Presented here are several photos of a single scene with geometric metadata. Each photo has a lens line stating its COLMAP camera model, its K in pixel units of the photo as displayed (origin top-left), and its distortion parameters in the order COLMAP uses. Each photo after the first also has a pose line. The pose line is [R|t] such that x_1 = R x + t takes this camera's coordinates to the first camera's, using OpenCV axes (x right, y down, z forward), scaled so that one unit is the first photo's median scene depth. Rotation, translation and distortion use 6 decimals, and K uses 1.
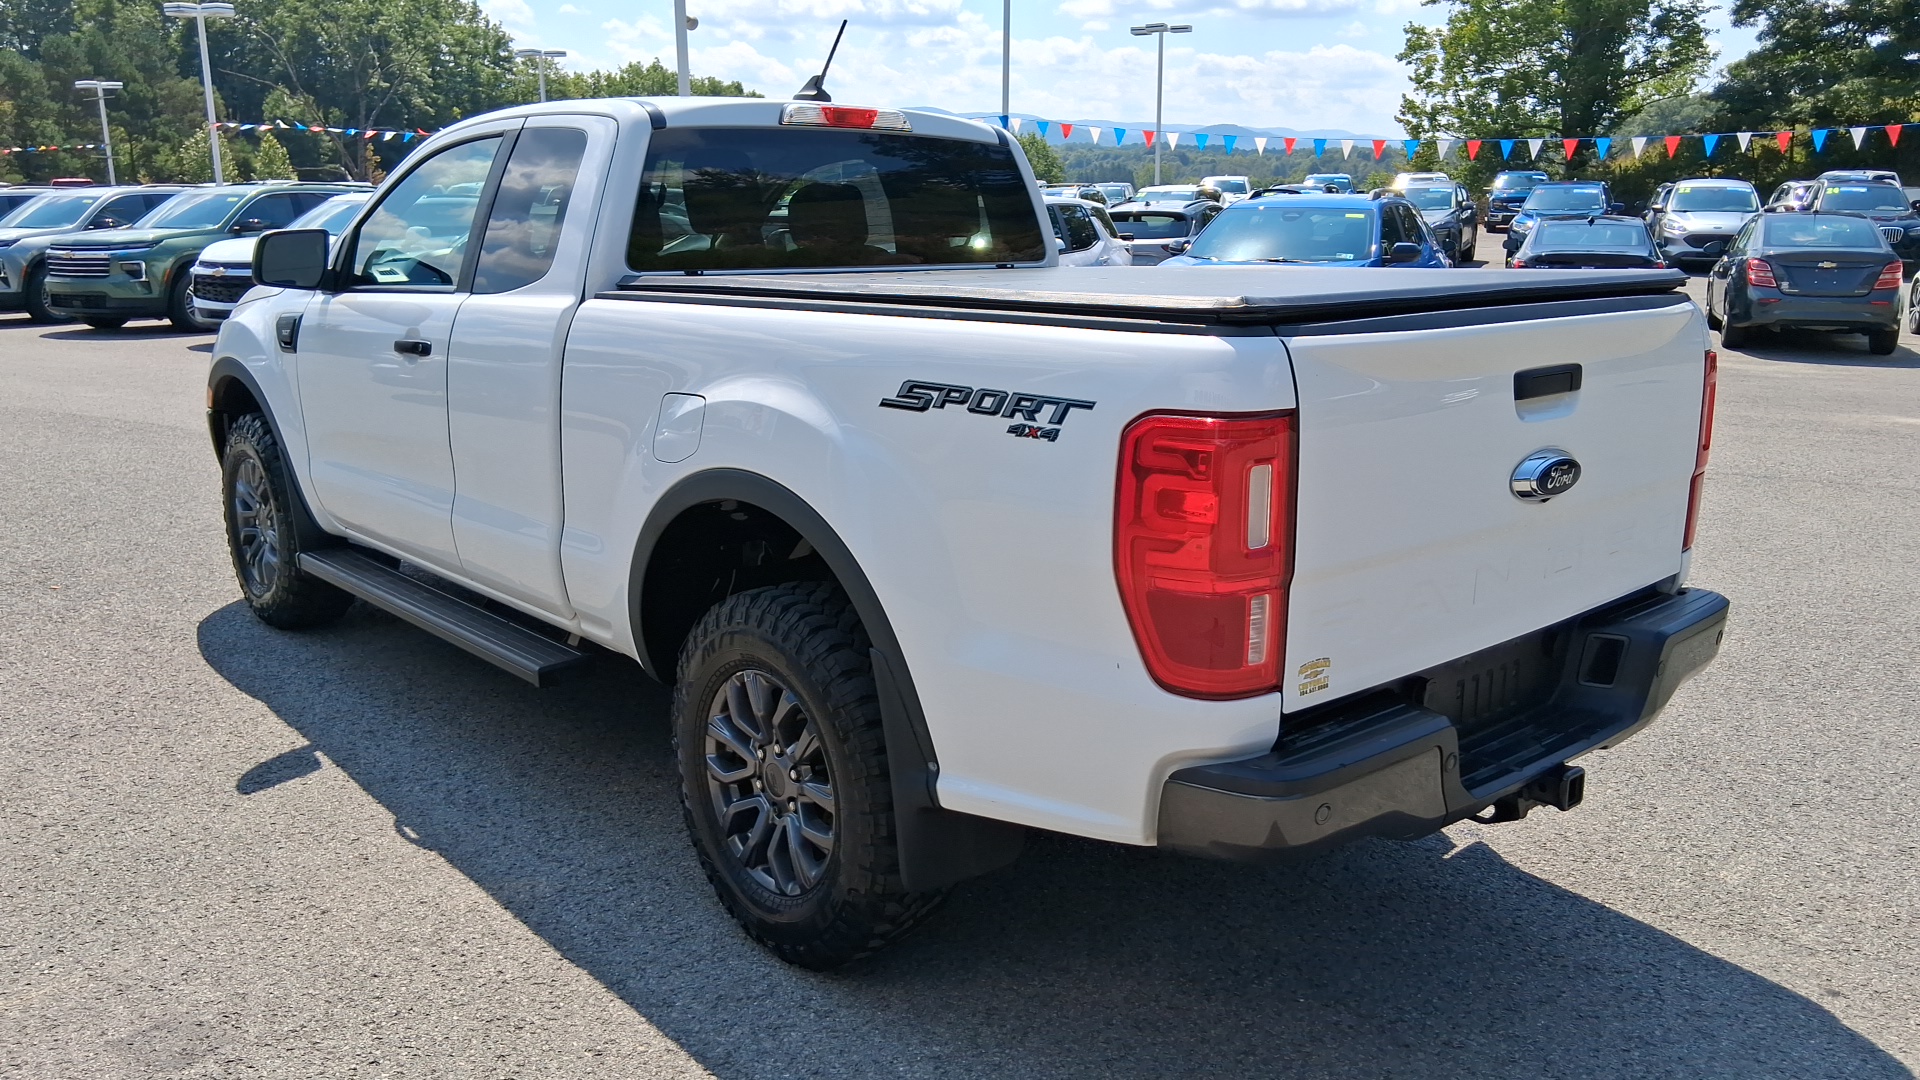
lens RADIAL K [[1504.4, 0, 974.1], [0, 1504.4, 542.7], [0, 0, 1]] dist [0.100065, -0.168355]
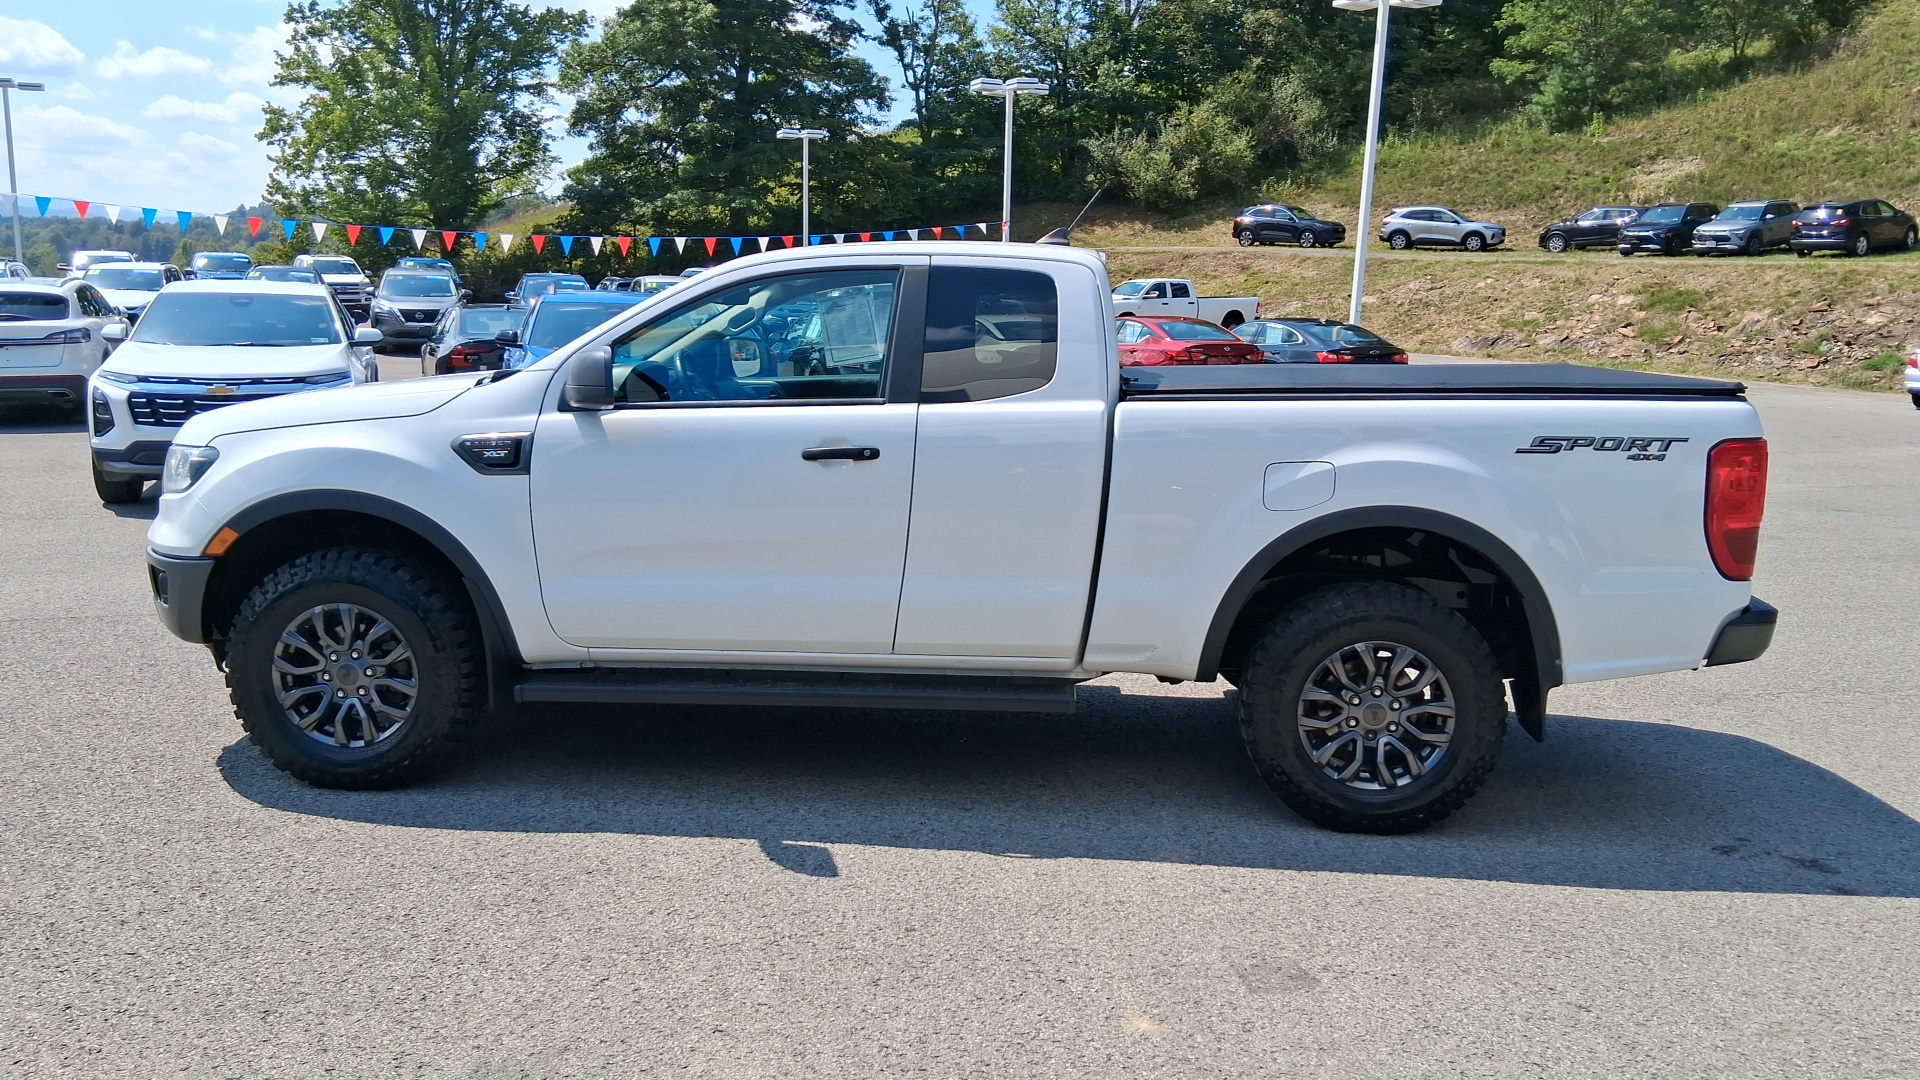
lens RADIAL K [[1504.4, 0, 974.1], [0, 1504.4, 542.7], [0, 0, 1]] dist [0.100065, -0.168355]
pose [[0.707046, -0.106625, 0.699083, -0.111955], [0.141669, 0.989884, 0.007695, -0.006097], [-0.692832, 0.093598, 0.714999, 0.014945]]
